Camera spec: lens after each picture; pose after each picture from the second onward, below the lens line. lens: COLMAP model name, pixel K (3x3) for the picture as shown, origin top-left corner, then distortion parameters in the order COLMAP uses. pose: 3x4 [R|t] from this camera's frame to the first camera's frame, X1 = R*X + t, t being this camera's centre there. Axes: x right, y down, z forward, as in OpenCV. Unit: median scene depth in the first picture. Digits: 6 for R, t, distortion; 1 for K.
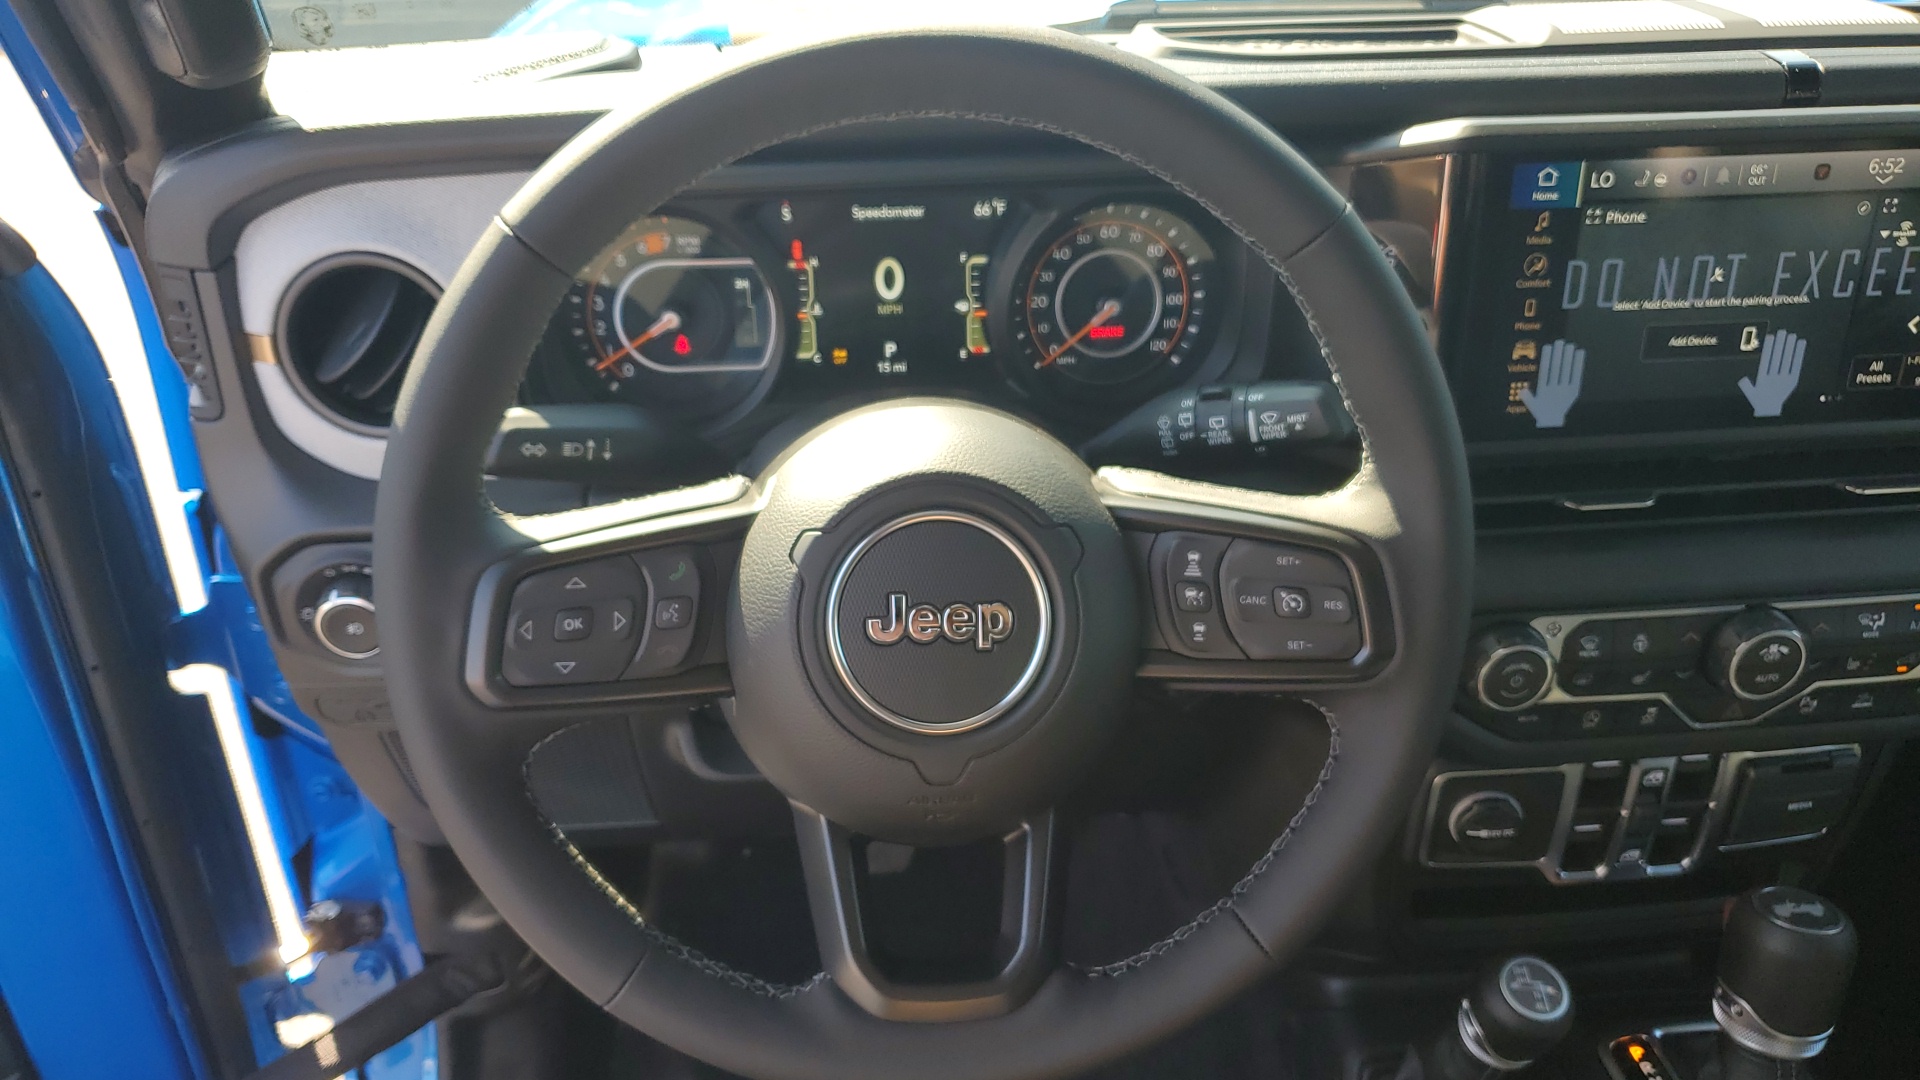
lens RADIAL K [[1508.7, 0, 902.4], [0, 1508.7, 571.2], [0, 0, 1]] dist [0.051674, -0.089914]
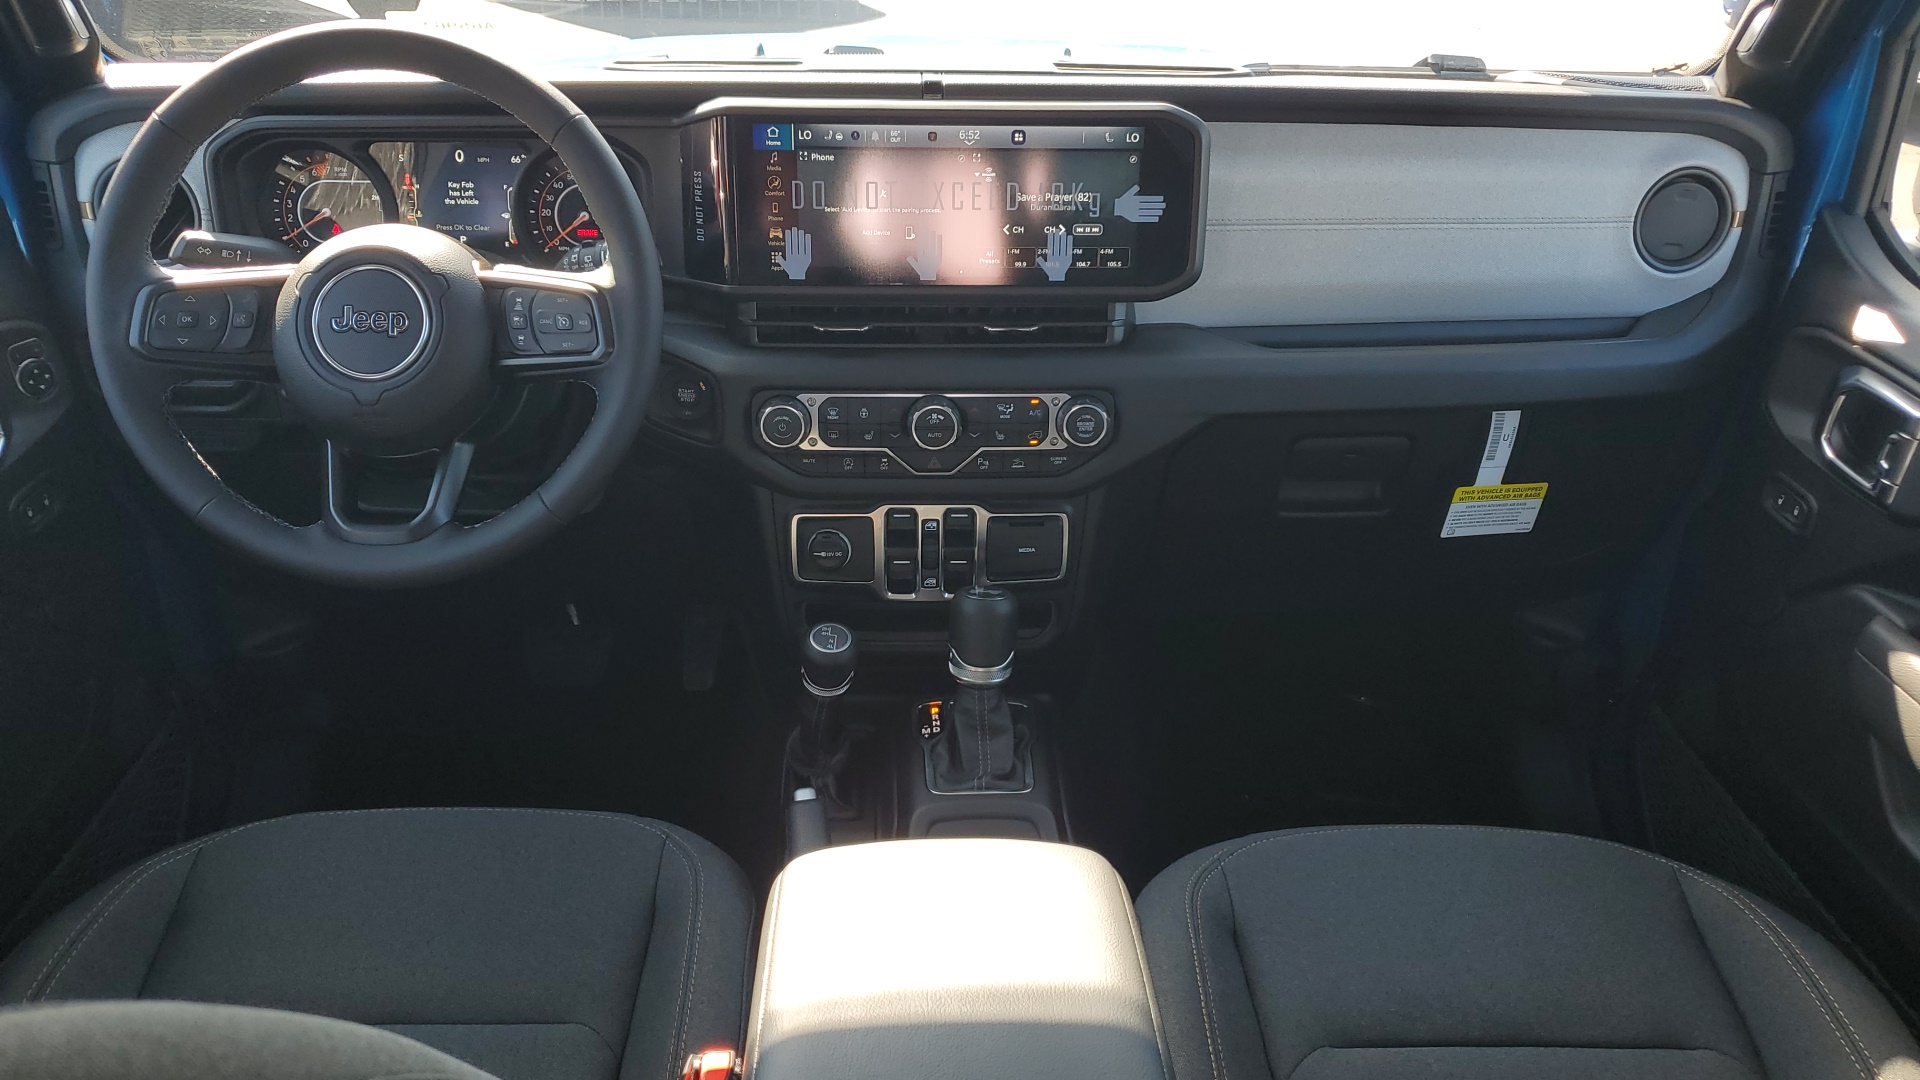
lens RADIAL K [[1508.7, 0, 951.8], [0, 1508.7, 593.6], [0, 0, 1]] dist [0.051674, -0.089914]
pose [[0.998485, 0.043370, -0.033855, 0.655435], [-0.046579, 0.993838, -0.100579, 0.419305], [0.029285, 0.102003, 0.994353, -0.673410]]
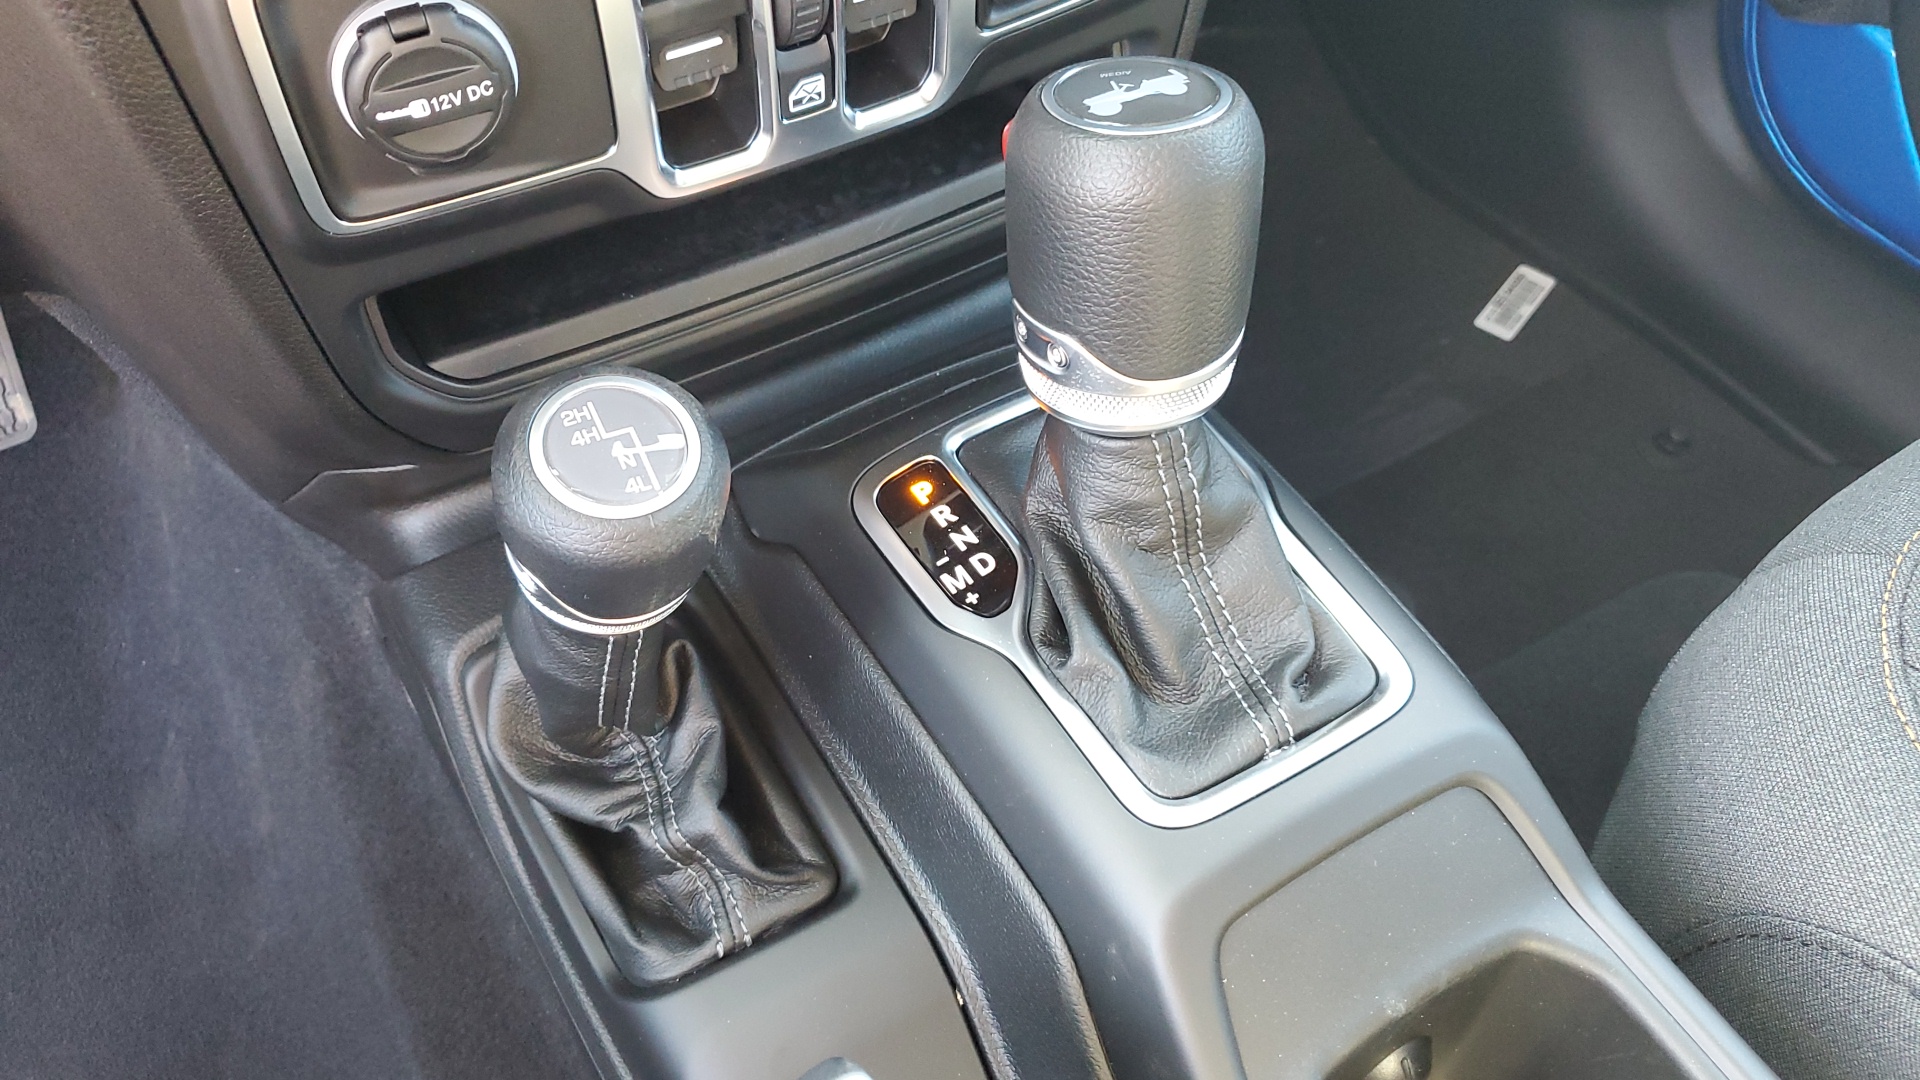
lens RADIAL K [[1508.7, 0, 962.2], [0, 1508.7, 525.0], [0, 0, 1]] dist [0.051674, -0.089914]
pose [[0.895546, -0.318831, 0.310393, 0.400379], [0.213076, 0.919658, 0.329892, 0.195471], [-0.390635, -0.229296, 0.891531, 0.648609]]
